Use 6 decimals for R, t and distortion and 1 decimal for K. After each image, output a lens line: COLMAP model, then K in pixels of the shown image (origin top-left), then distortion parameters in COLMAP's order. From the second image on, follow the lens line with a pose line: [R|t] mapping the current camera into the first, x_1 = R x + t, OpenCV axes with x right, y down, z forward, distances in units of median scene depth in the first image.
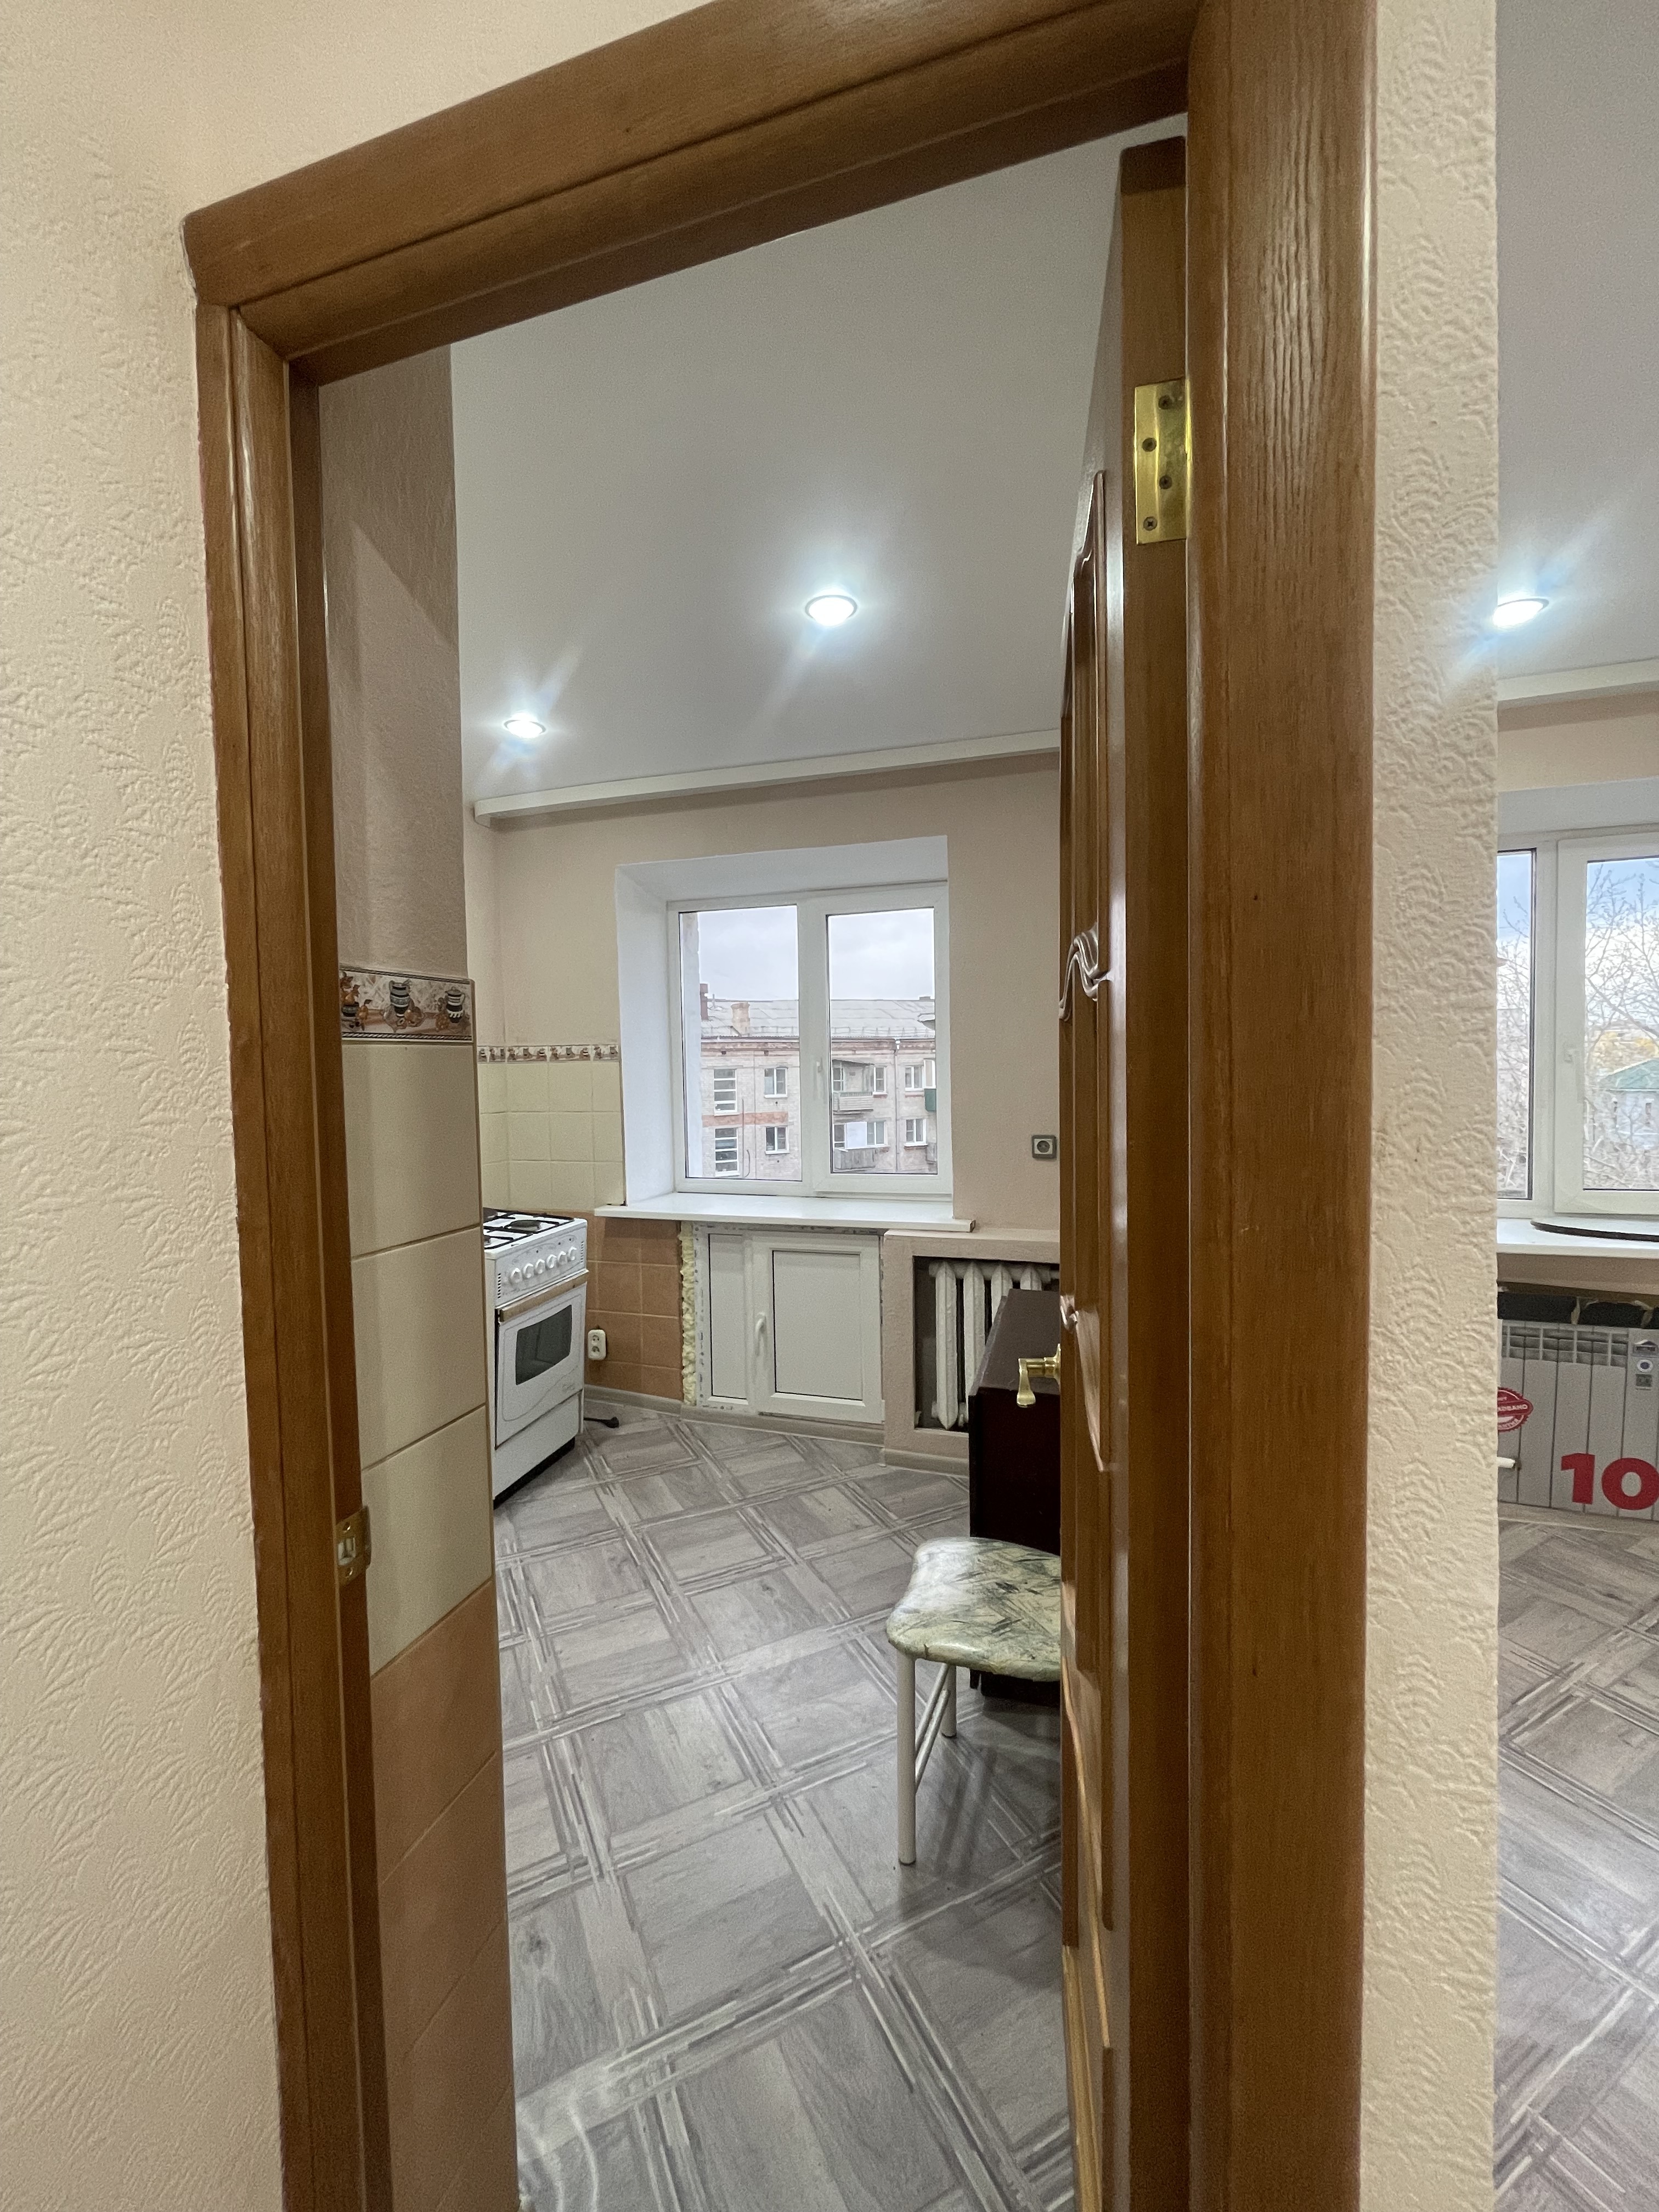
lens RADIAL K [[886.7, 0, 823.3], [0, 886.7, 1095.3], [0, 0, 1]] dist [-0.006418, 0.000973]
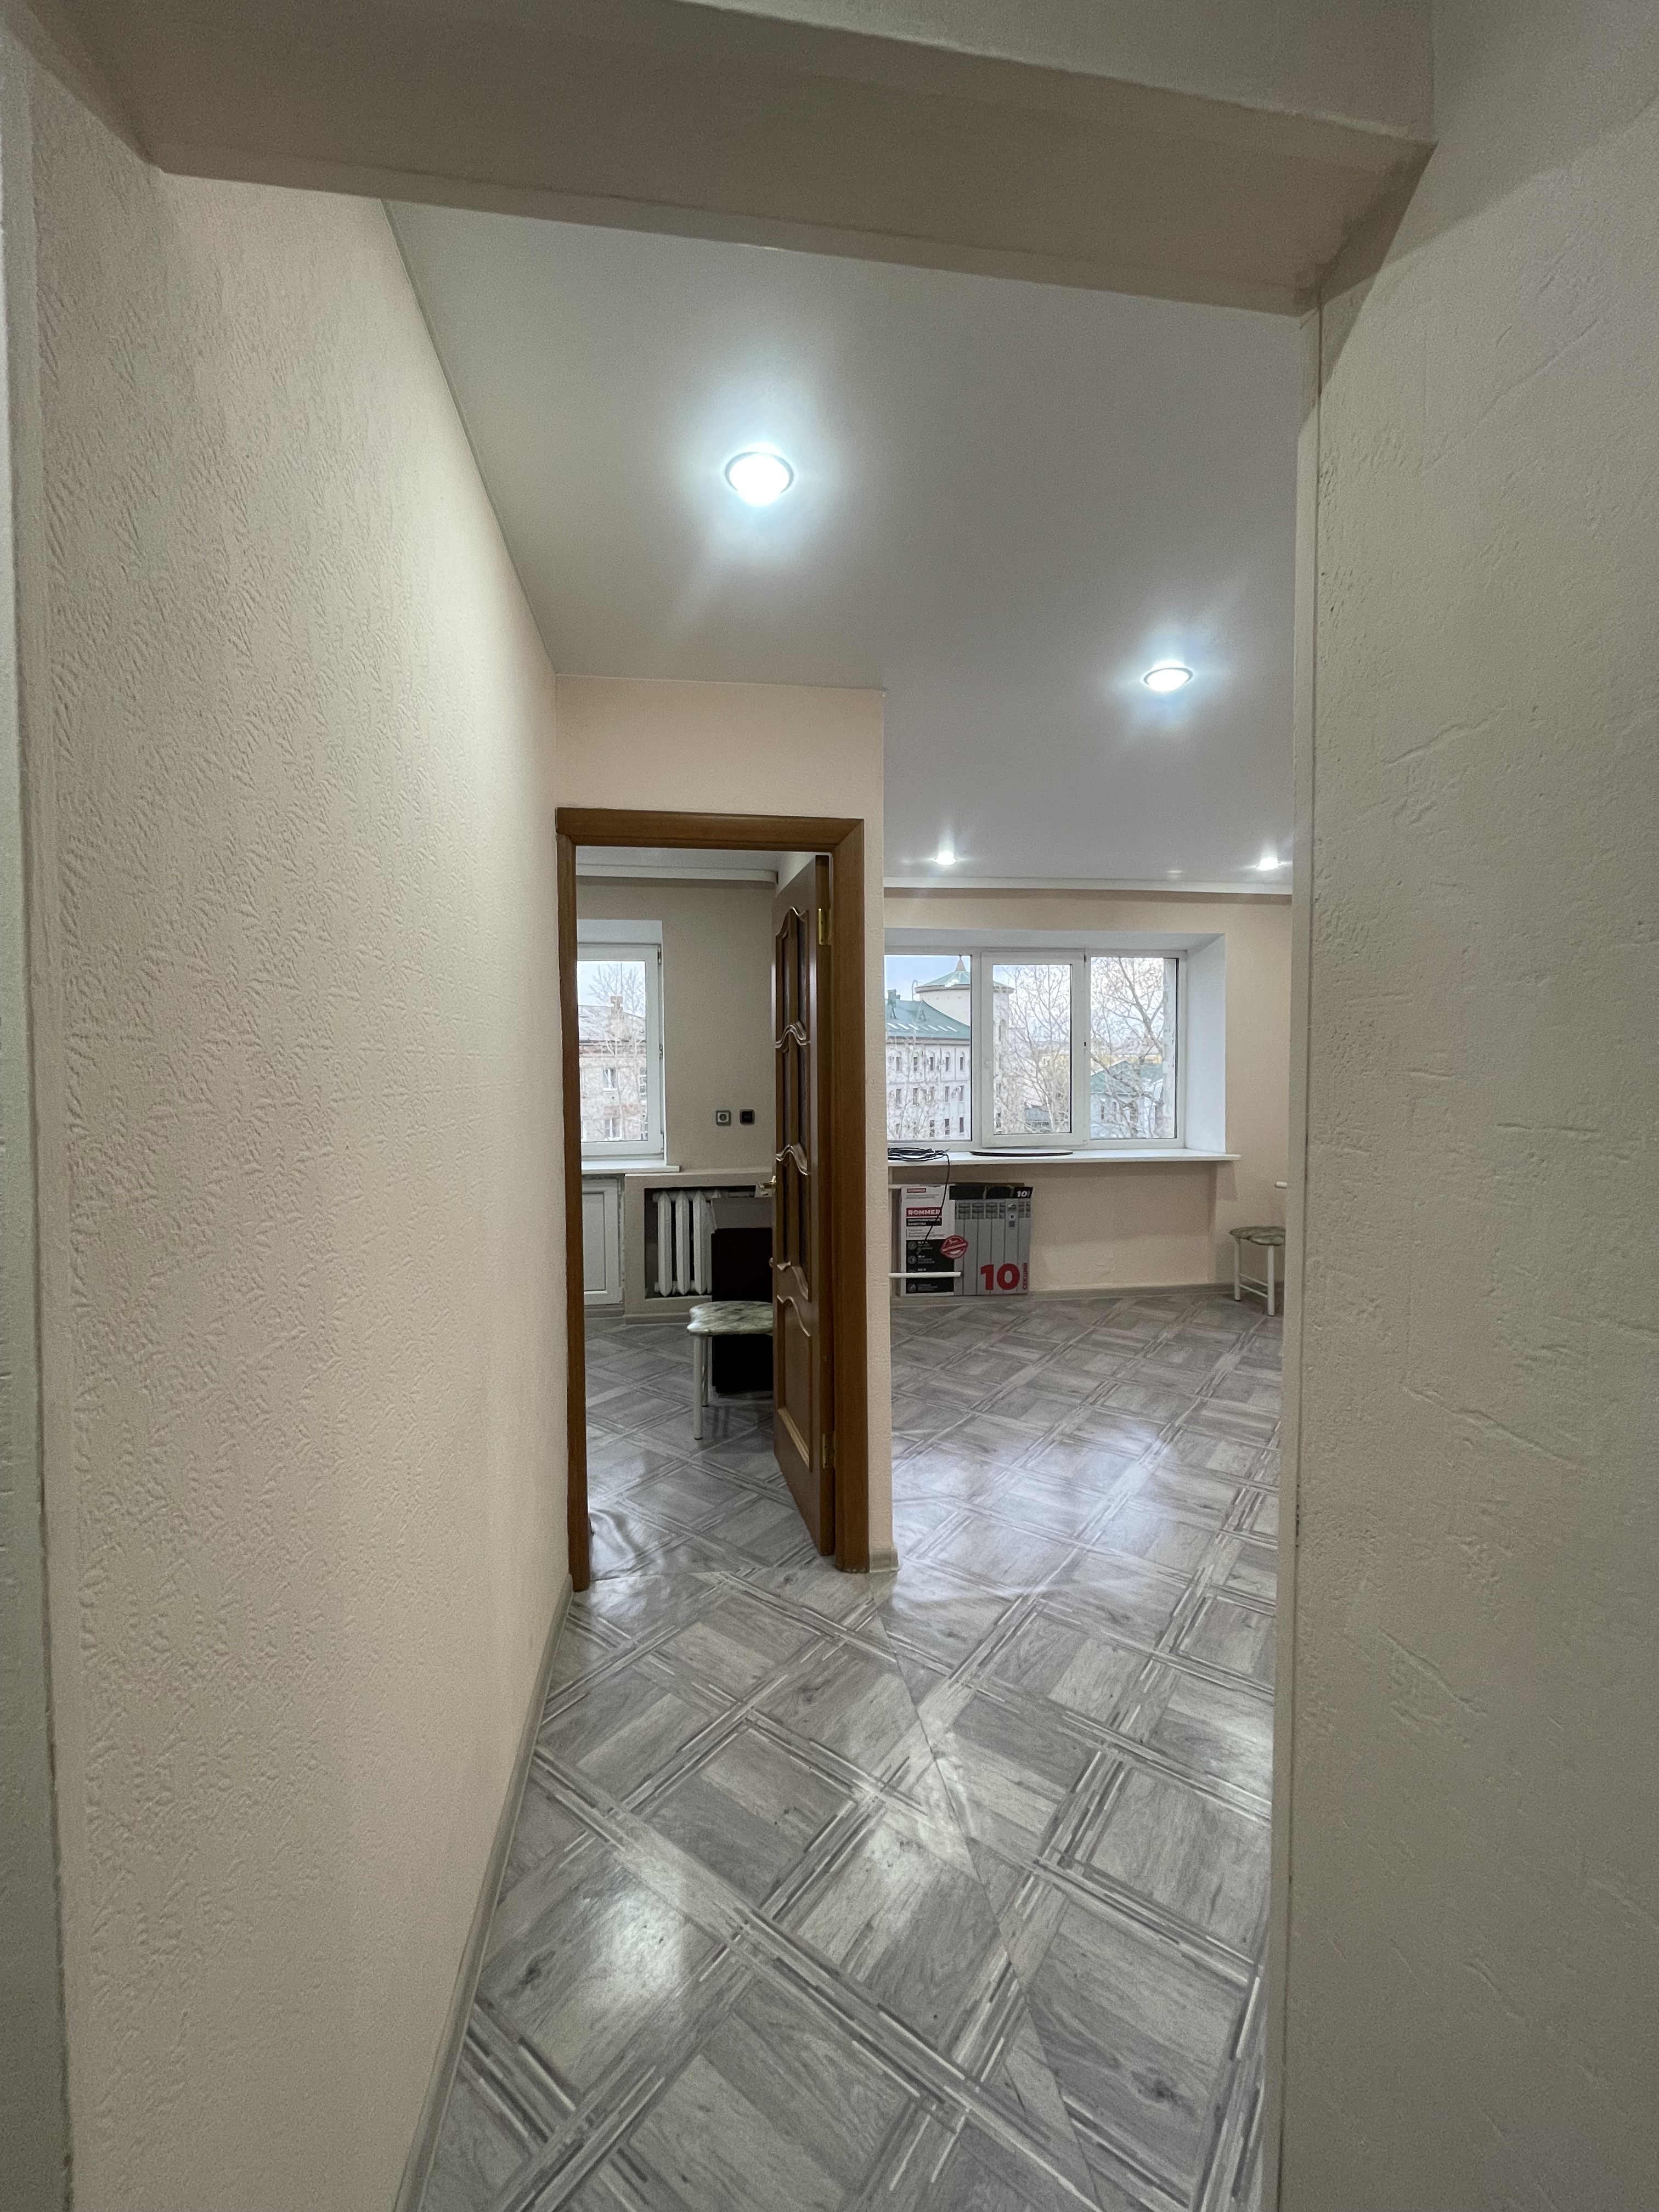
lens RADIAL K [[886.7, 0, 821.5], [0, 886.7, 1091.2], [0, 0, 1]] dist [-0.006418, 0.000973]
pose [[0.904860, -0.002369, 0.425703, -0.309982], [0.006773, 0.999938, -0.008832, 0.027693], [-0.425656, 0.010875, 0.904820, -0.610325]]
